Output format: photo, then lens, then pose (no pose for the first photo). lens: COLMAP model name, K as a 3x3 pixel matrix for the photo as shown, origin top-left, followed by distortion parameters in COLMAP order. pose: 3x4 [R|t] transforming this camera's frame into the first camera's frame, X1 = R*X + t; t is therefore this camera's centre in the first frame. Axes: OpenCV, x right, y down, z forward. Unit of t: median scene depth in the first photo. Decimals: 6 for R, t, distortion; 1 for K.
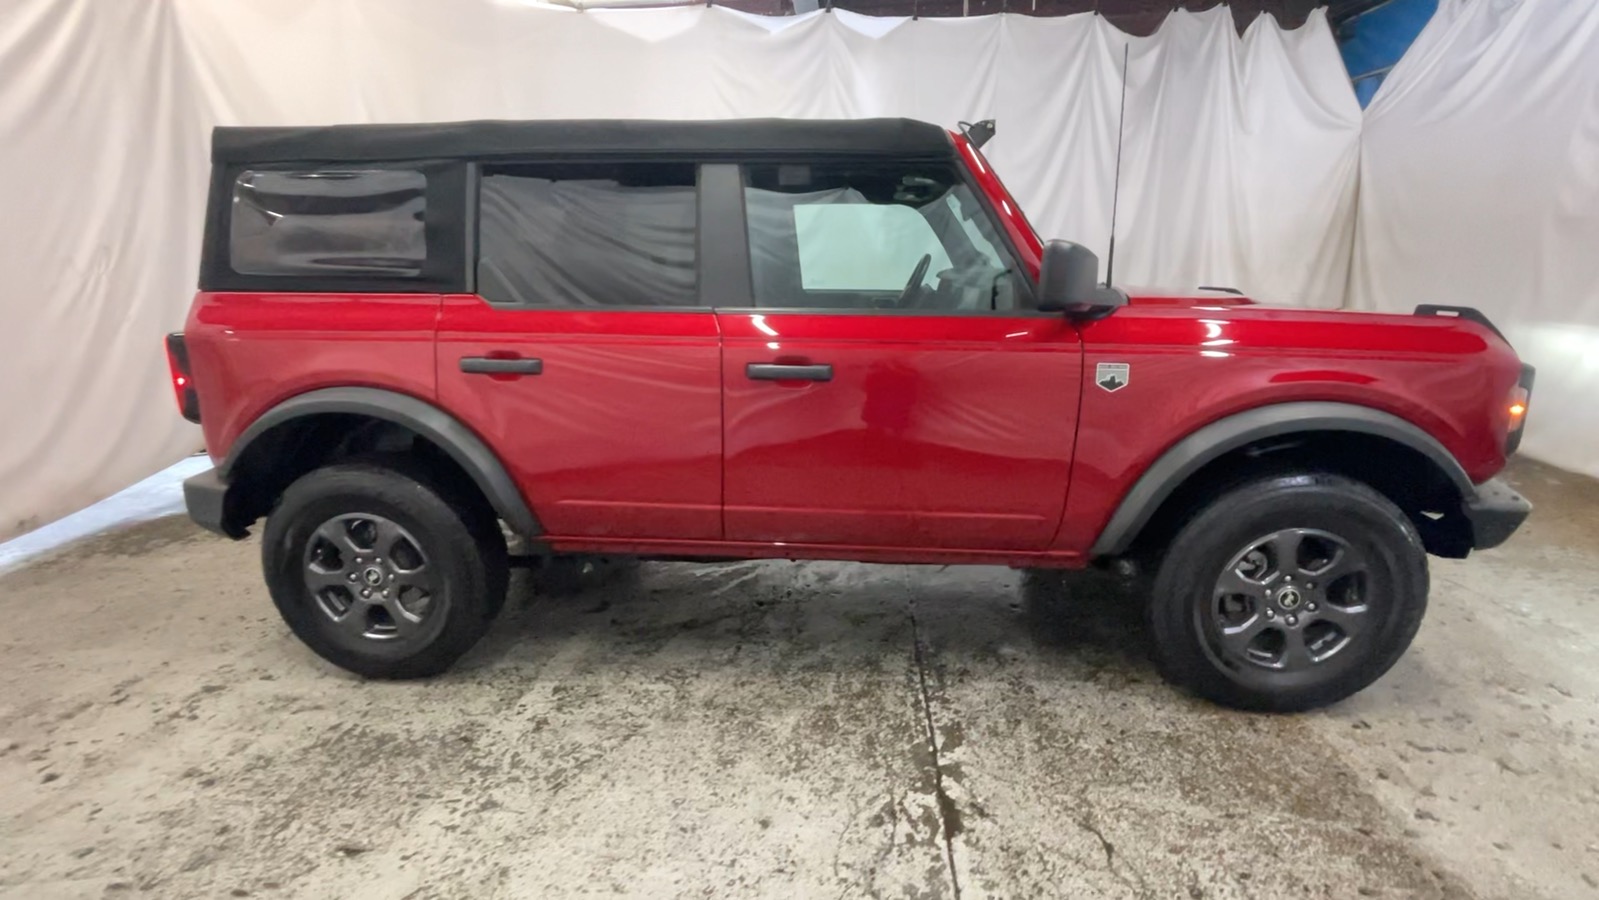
lens RADIAL K [[749.5, 0, 799.5], [0, 749.5, 450.0], [0, 0, 1]] dist [-0.009298, 0.003940]
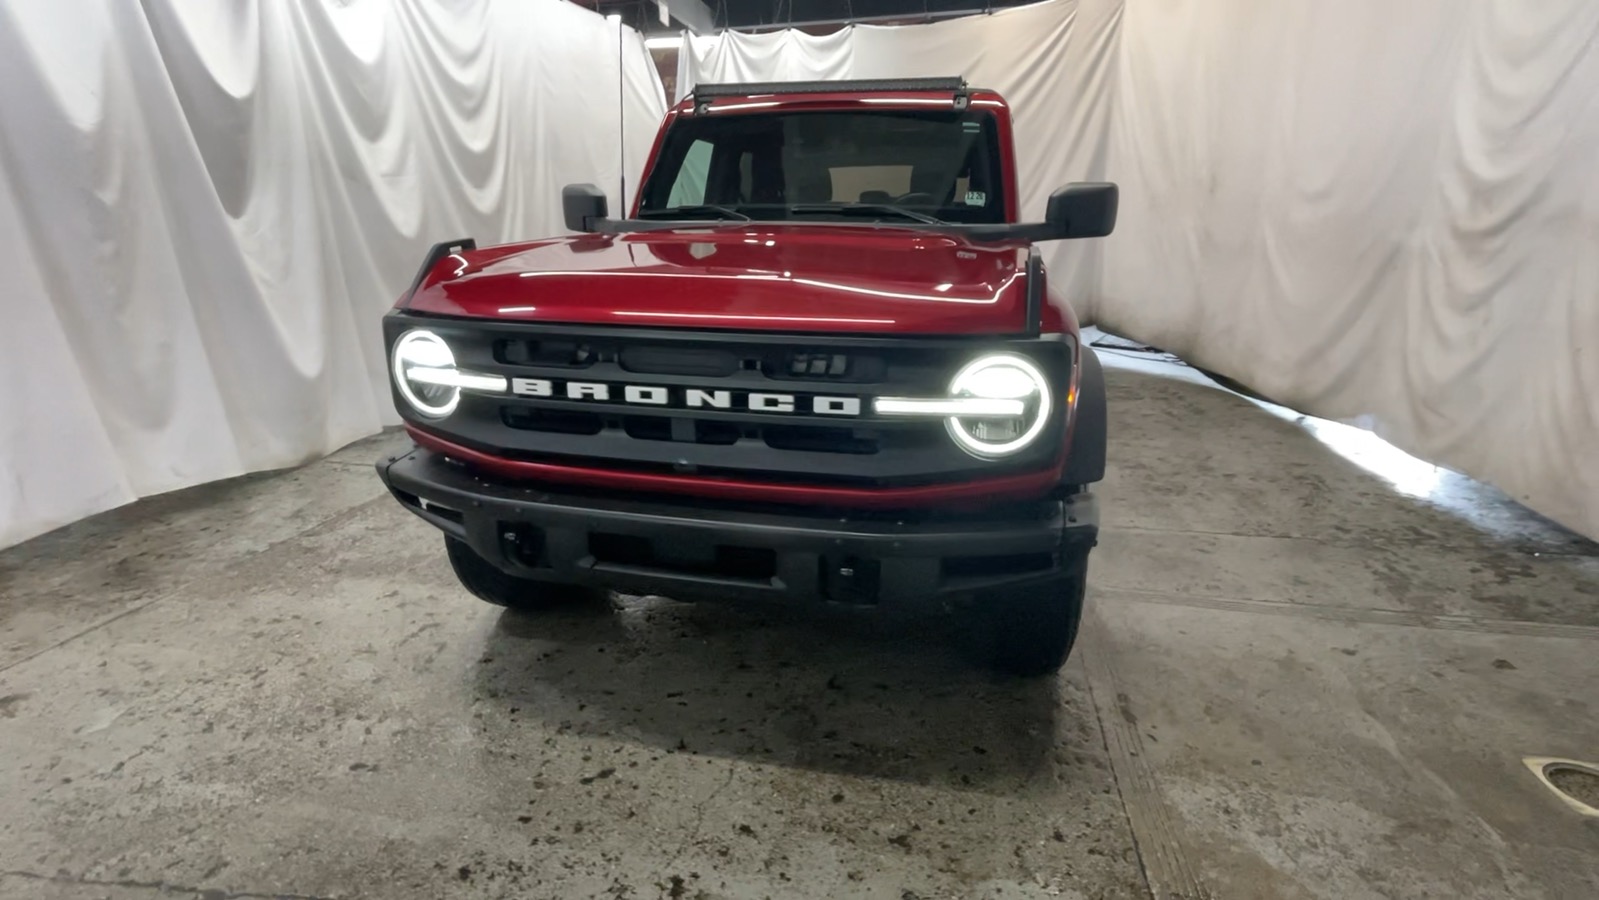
lens RADIAL K [[749.5, 0, 799.5], [0, 749.5, 450.0], [0, 0, 1]] dist [-0.009298, 0.003940]
pose [[-0.132271, 0.300629, -0.944525, 1.764888], [-0.251074, 0.911660, 0.325329, -0.364431], [0.958888, 0.280177, -0.045106, 1.528558]]
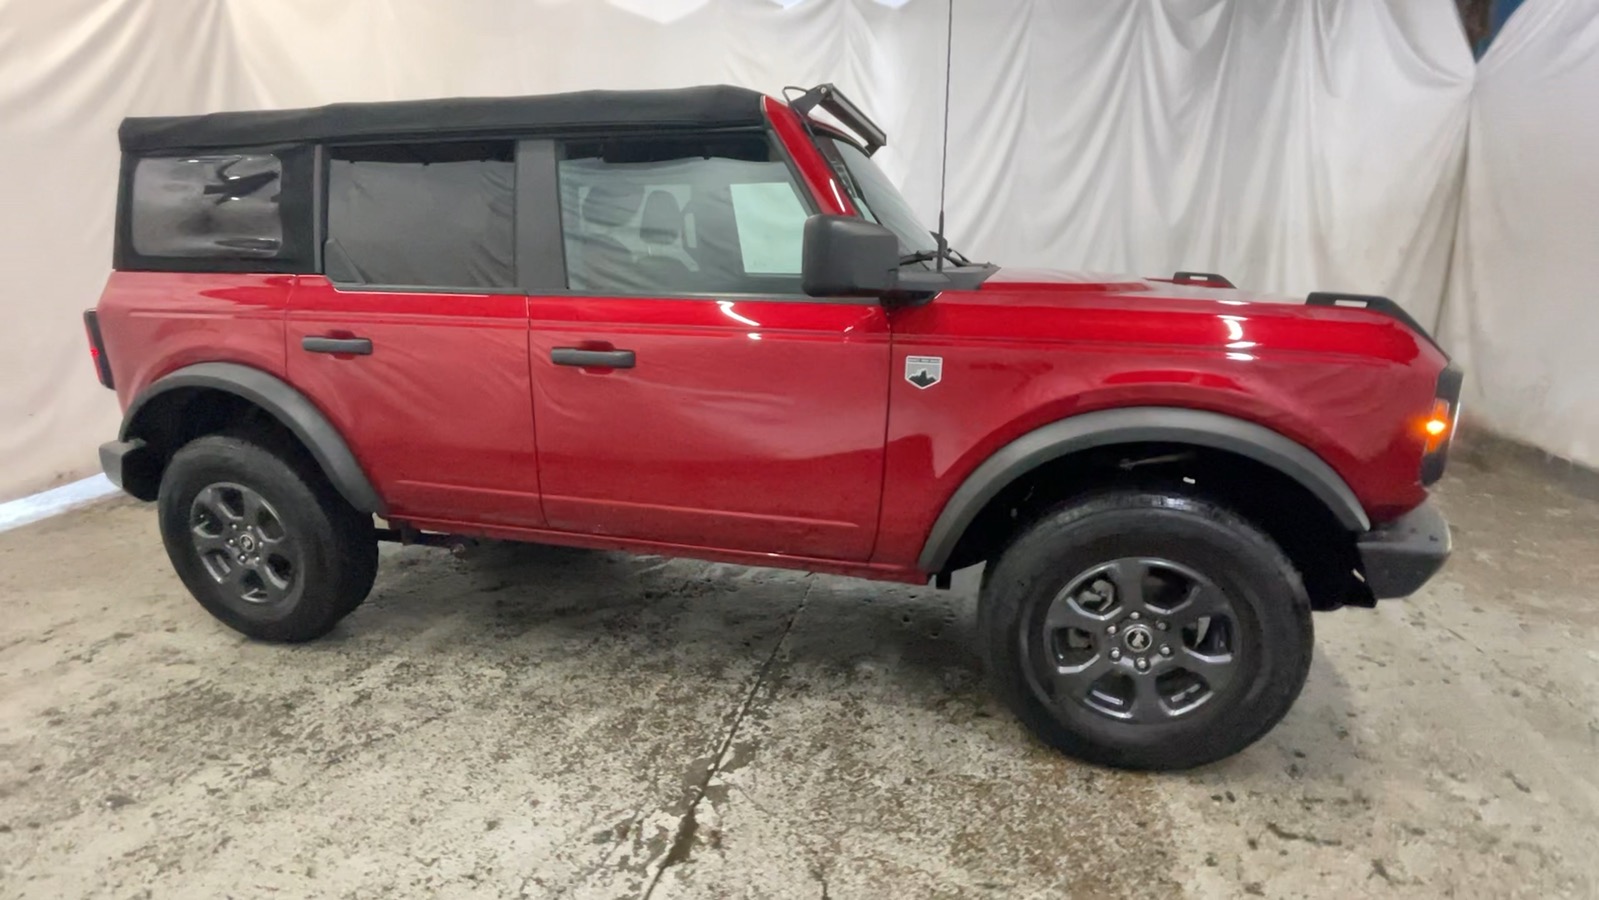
lens RADIAL K [[749.5, 0, 799.5], [0, 749.5, 450.0], [0, 0, 1]] dist [-0.009298, 0.003940]
pose [[0.985328, 0.043357, -0.165070, 0.427671], [-0.040460, 0.998963, 0.020879, -0.018278], [0.165804, -0.013894, 0.986061, 0.107207]]
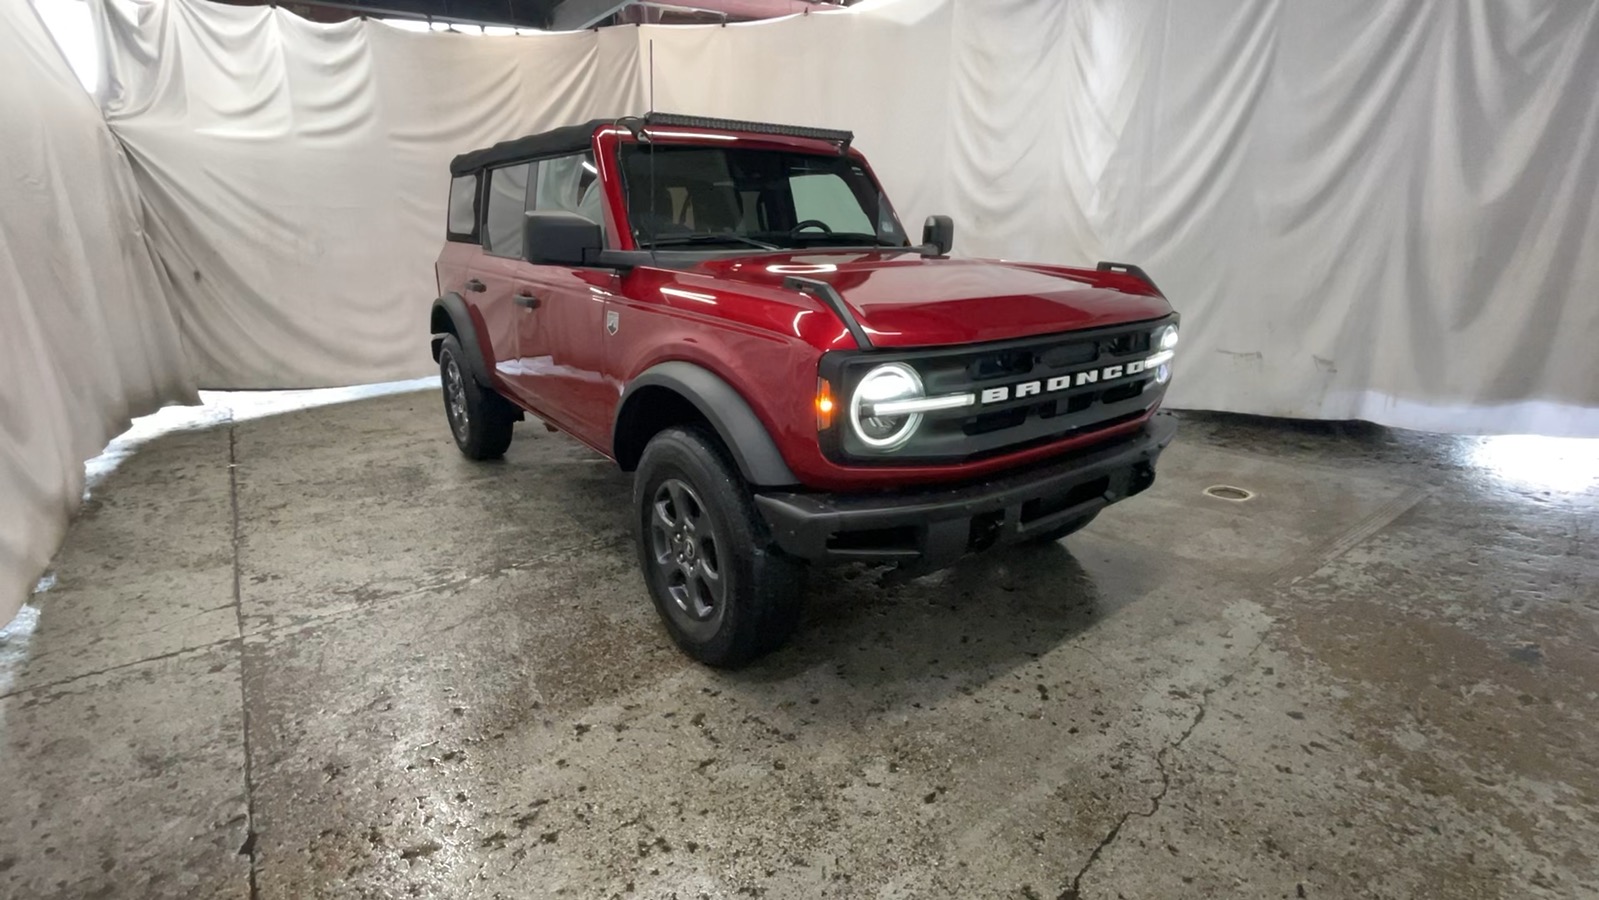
lens RADIAL K [[749.7, 0, 799.5], [0, 749.7, 450.0], [0, 0, 1]] dist [-0.004189, 0.000199]
pose [[0.664857, 0.217258, -0.714678, 1.568157], [-0.186161, 0.974772, 0.123141, -0.103873], [0.723401, 0.051174, 0.688529, 0.390267]]
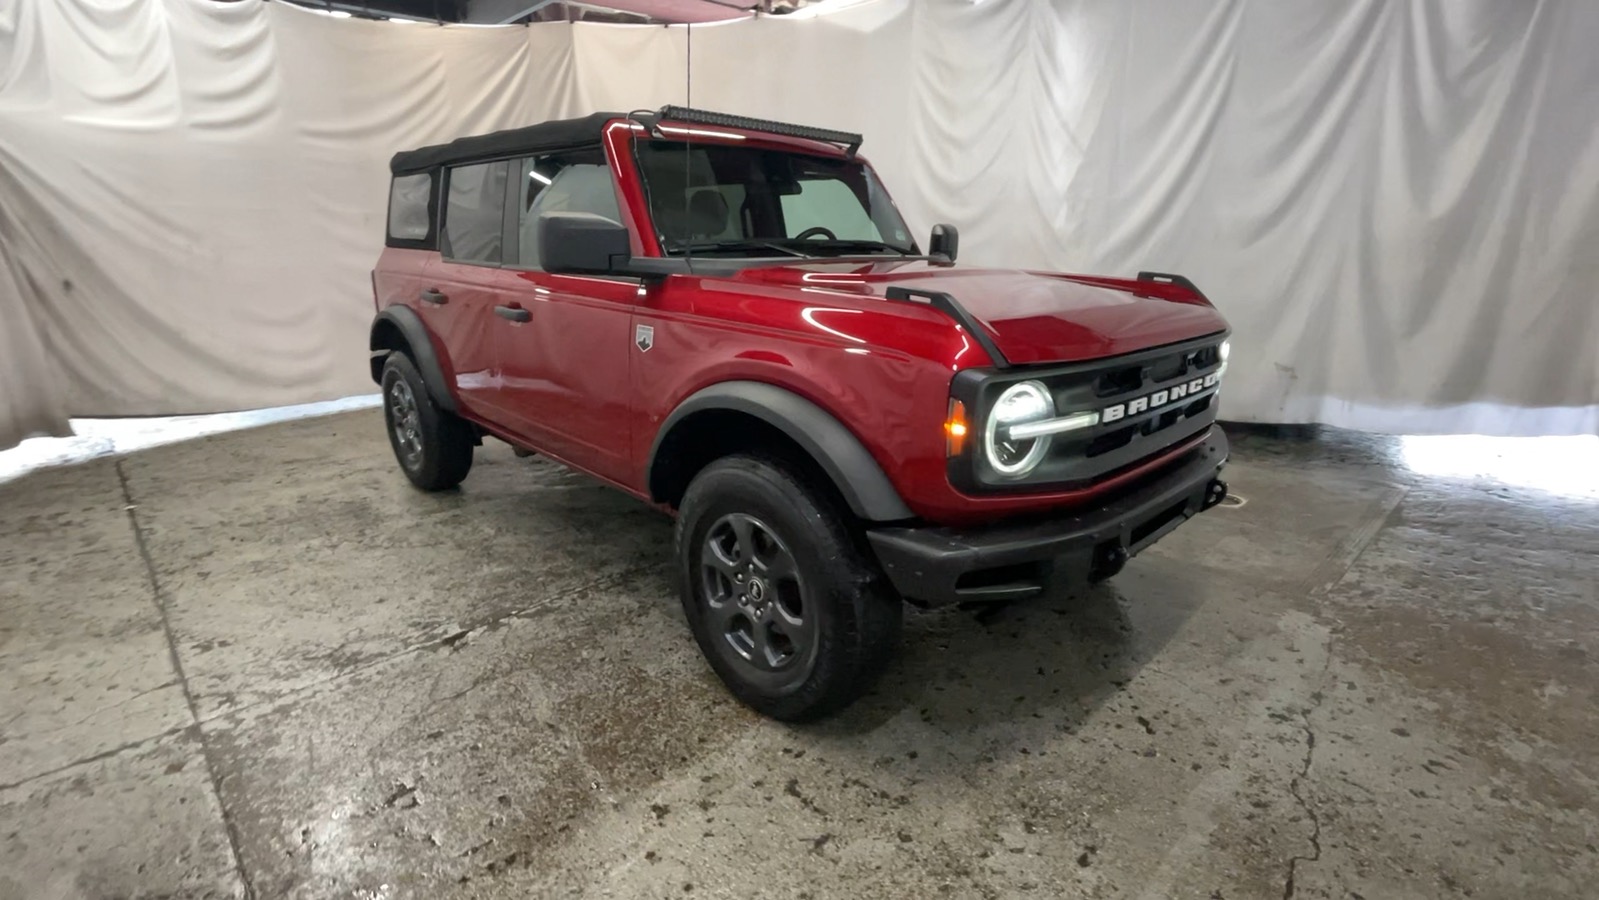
lens RADIAL K [[749.5, 0, 799.5], [0, 749.5, 450.0], [0, 0, 1]] dist [-0.009298, 0.003940]
pose [[0.756564, 0.188196, -0.626253, 1.322513], [-0.172252, 0.981223, 0.086774, -0.071710], [0.630824, 0.042223, 0.774776, 0.305686]]
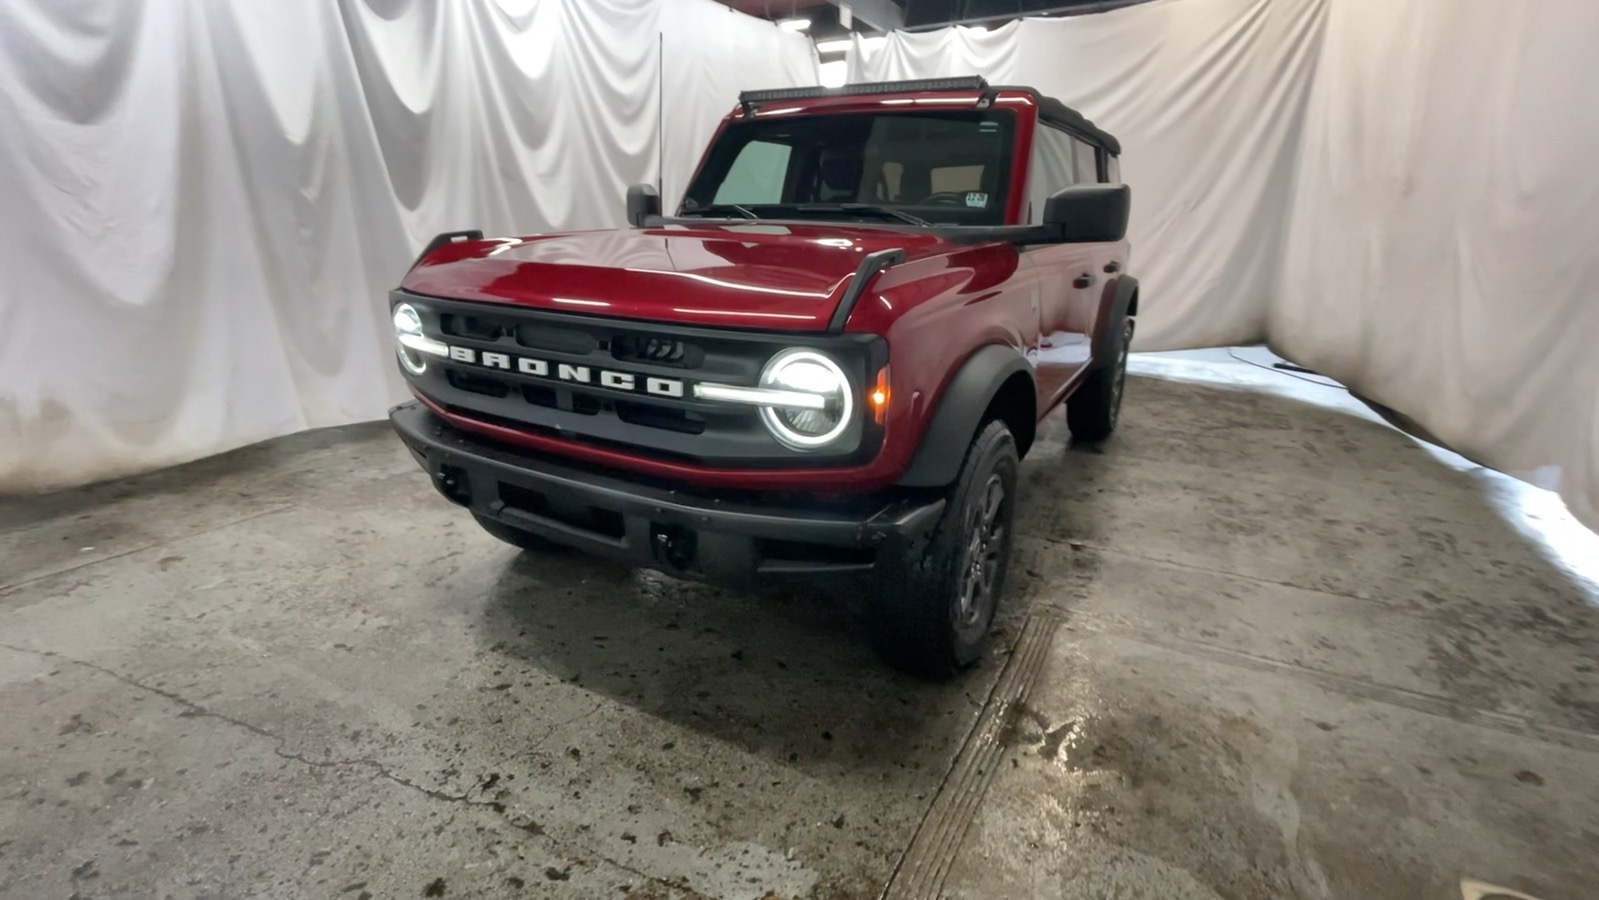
lens RADIAL K [[749.5, 0, 799.5], [0, 749.5, 450.0], [0, 0, 1]] dist [-0.009298, 0.003940]
pose [[-0.416115, 0.275309, -0.866634, 1.716981], [-0.240285, 0.885896, 0.396801, -0.468652], [0.876990, 0.373354, -0.302482, 1.907887]]
